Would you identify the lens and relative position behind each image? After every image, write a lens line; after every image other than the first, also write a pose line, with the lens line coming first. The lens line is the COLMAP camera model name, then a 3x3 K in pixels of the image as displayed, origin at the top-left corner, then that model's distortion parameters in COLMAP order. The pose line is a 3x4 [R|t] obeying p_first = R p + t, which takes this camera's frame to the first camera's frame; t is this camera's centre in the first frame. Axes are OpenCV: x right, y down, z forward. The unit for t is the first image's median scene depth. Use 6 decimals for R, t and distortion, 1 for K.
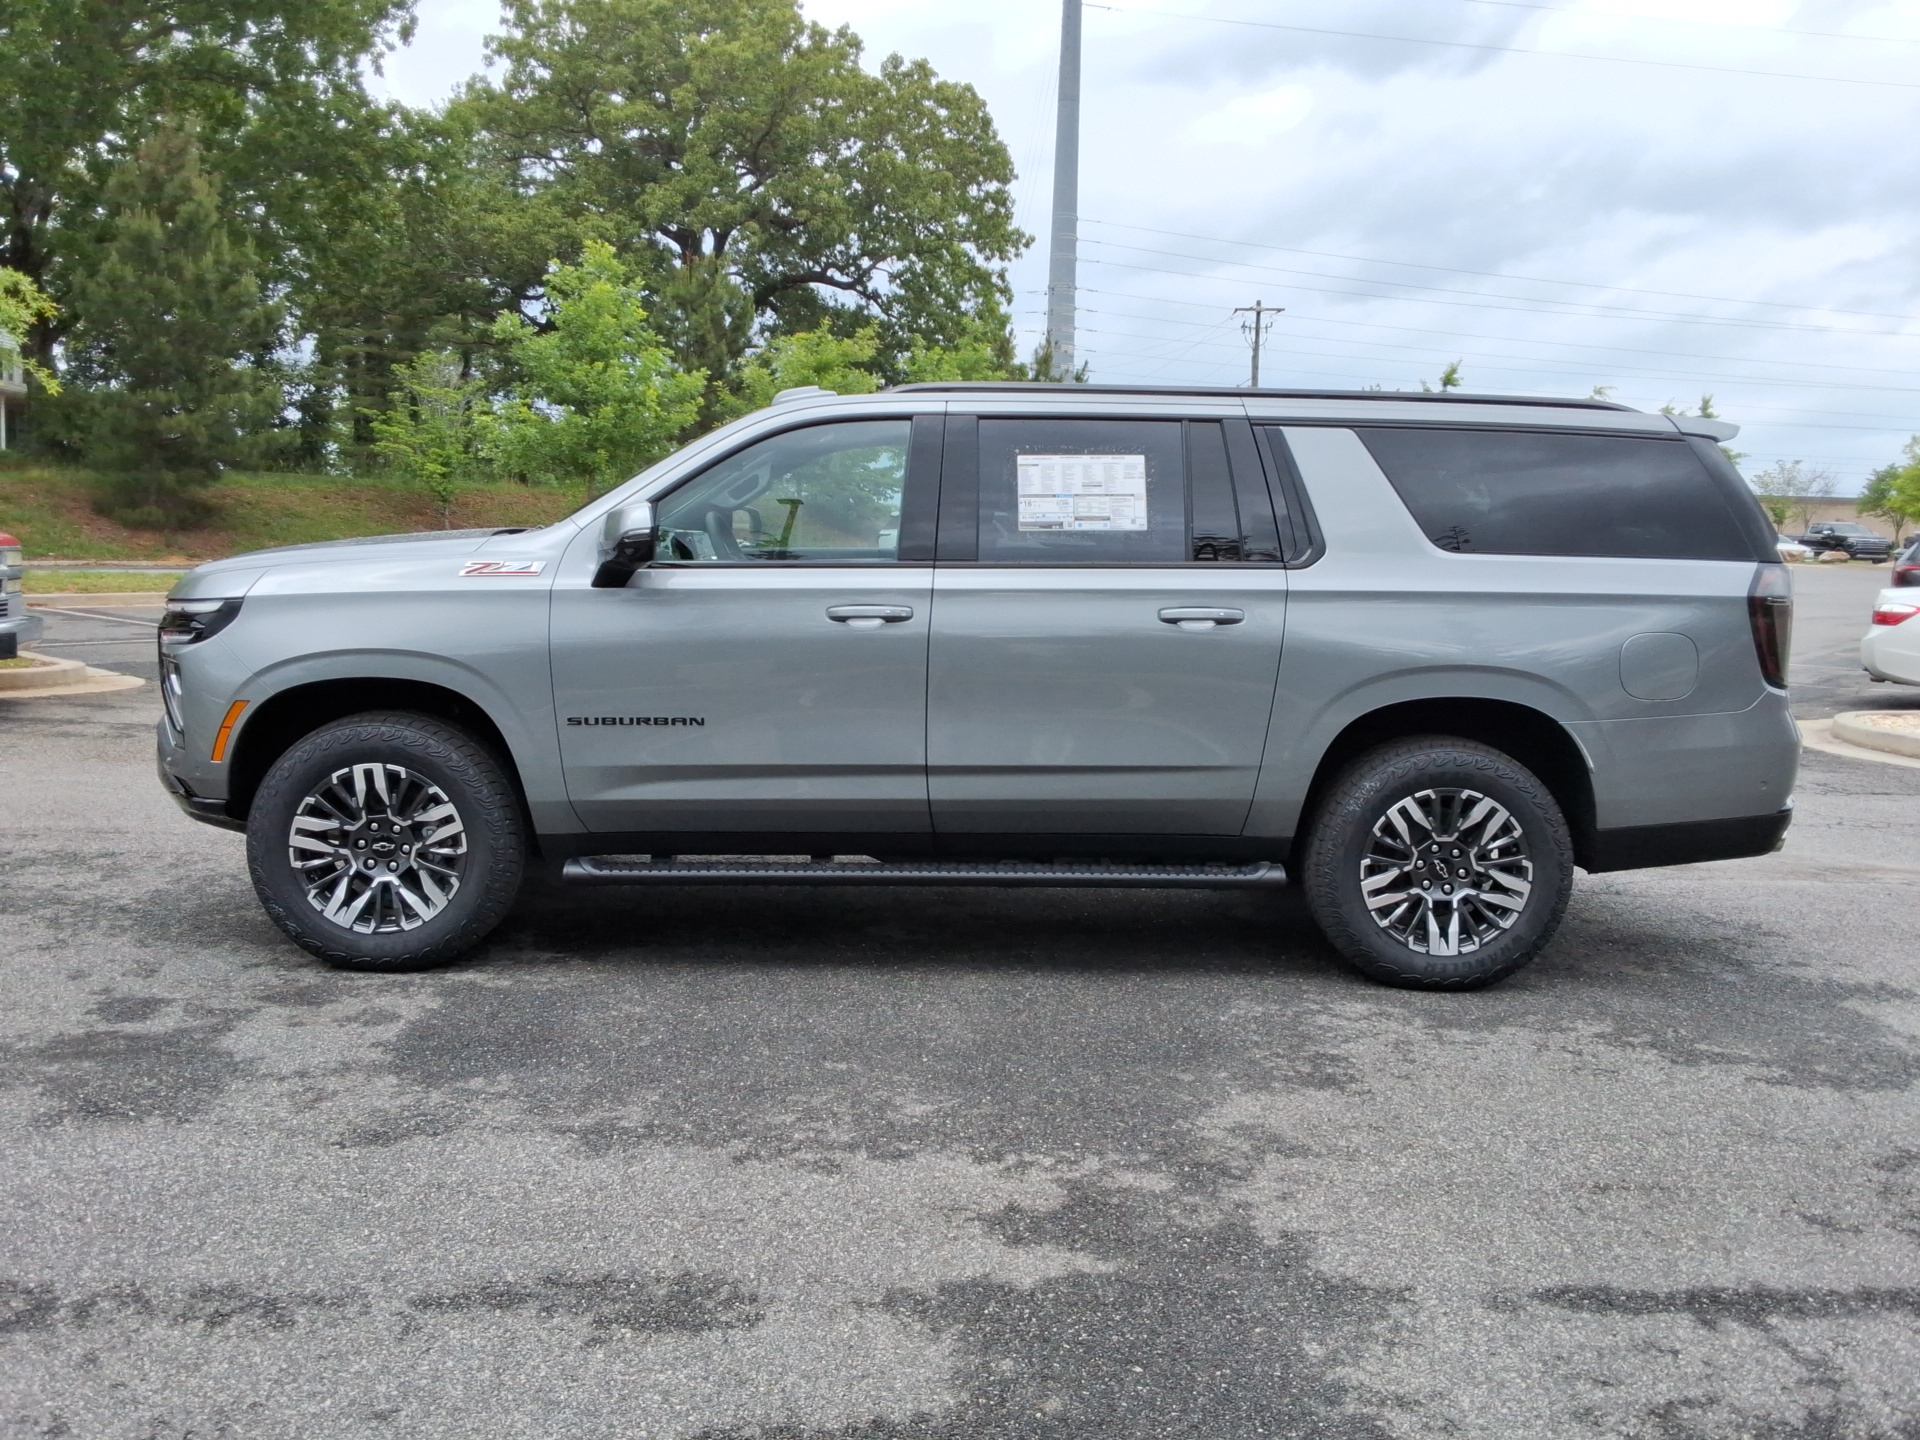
lens RADIAL K [[1538.5, 0, 966.5], [0, 1538.5, 710.2], [0, 0, 1]] dist [0.089352, -0.132773]
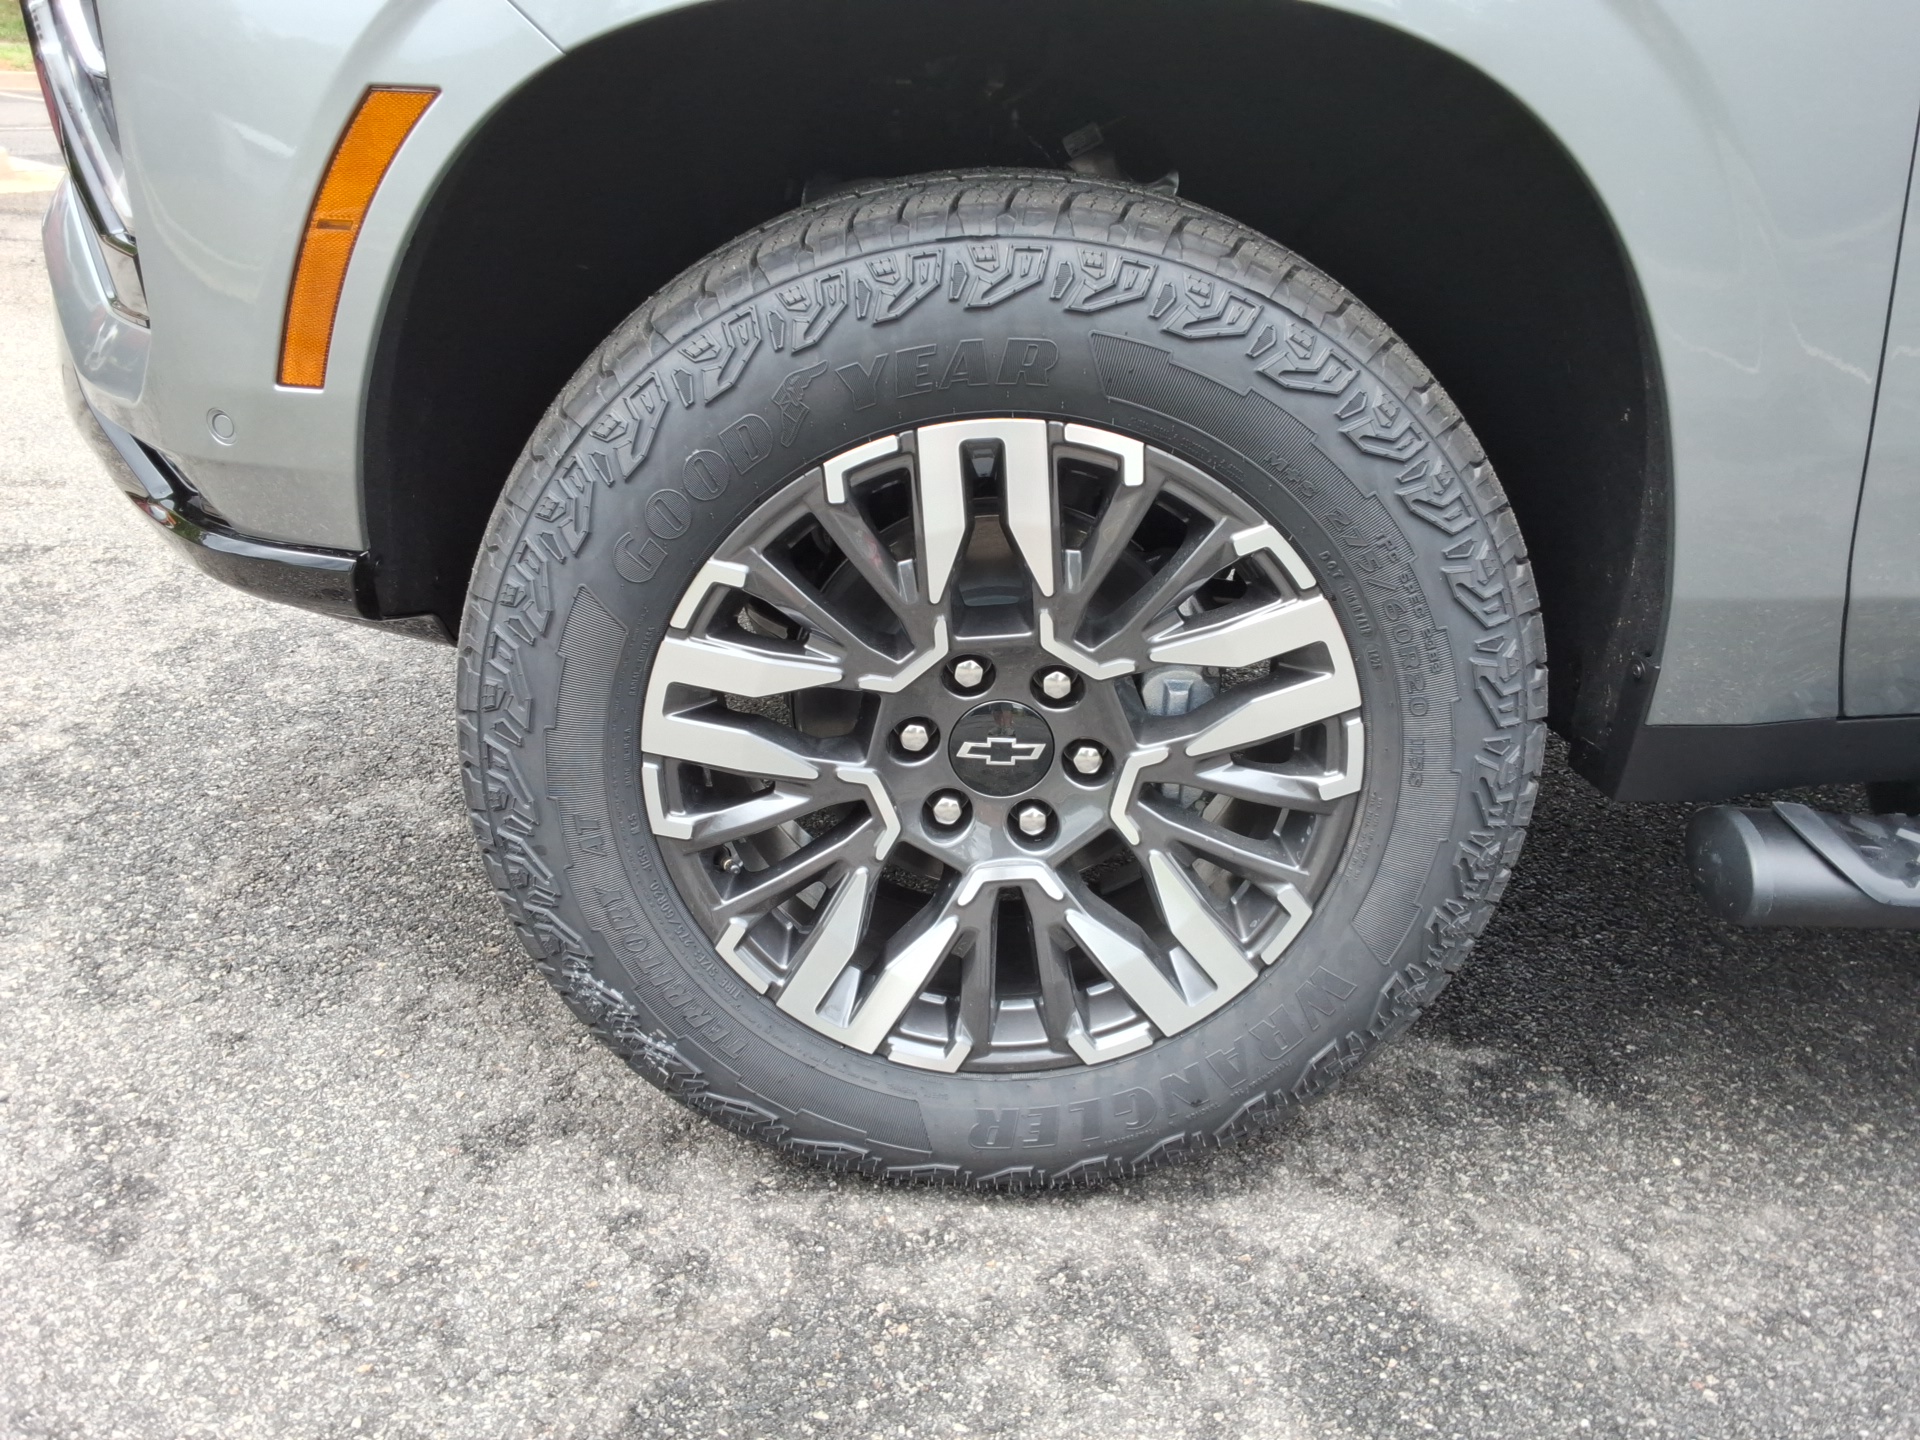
lens RADIAL K [[1538.5, 0, 970.8], [0, 1538.5, 703.1], [0, 0, 1]] dist [0.089352, -0.132773]
pose [[0.999778, 0.021024, 0.001171, -0.381174], [-0.020541, 0.961549, 0.273863, 0.013062], [0.004632, -0.273827, 0.961768, 0.767009]]
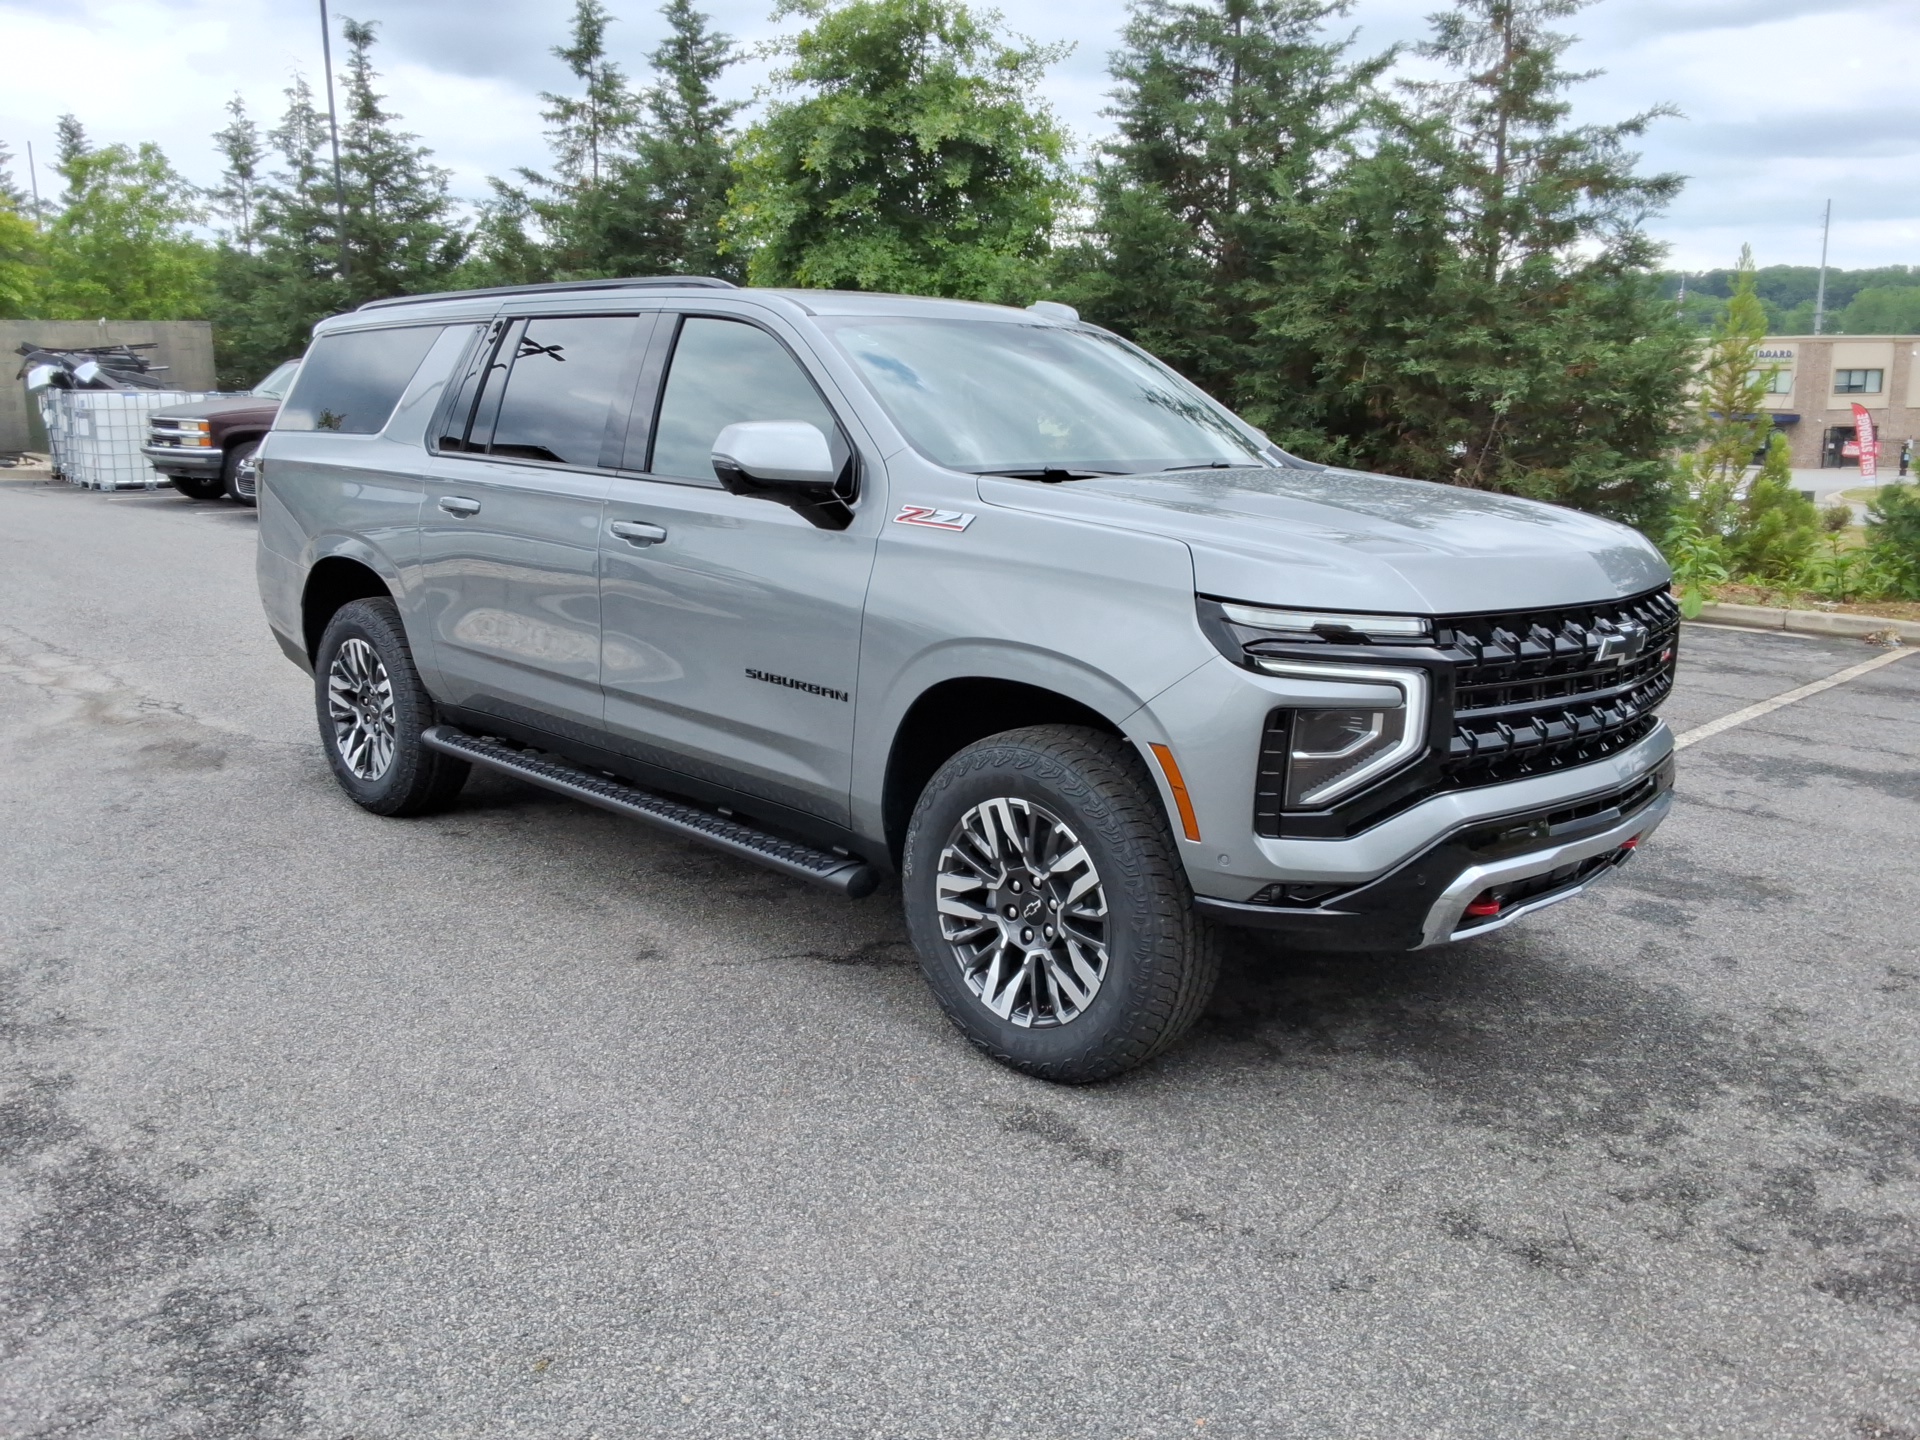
lens RADIAL K [[1538.5, 0, 965.0], [0, 1538.5, 704.9], [0, 0, 1]] dist [0.089352, -0.132773]
pose [[-0.705095, -0.166255, 0.689348, -0.851417], [0.058207, 0.955277, 0.289928, -0.268307], [-0.706720, 0.244551, -0.663883, 1.869566]]
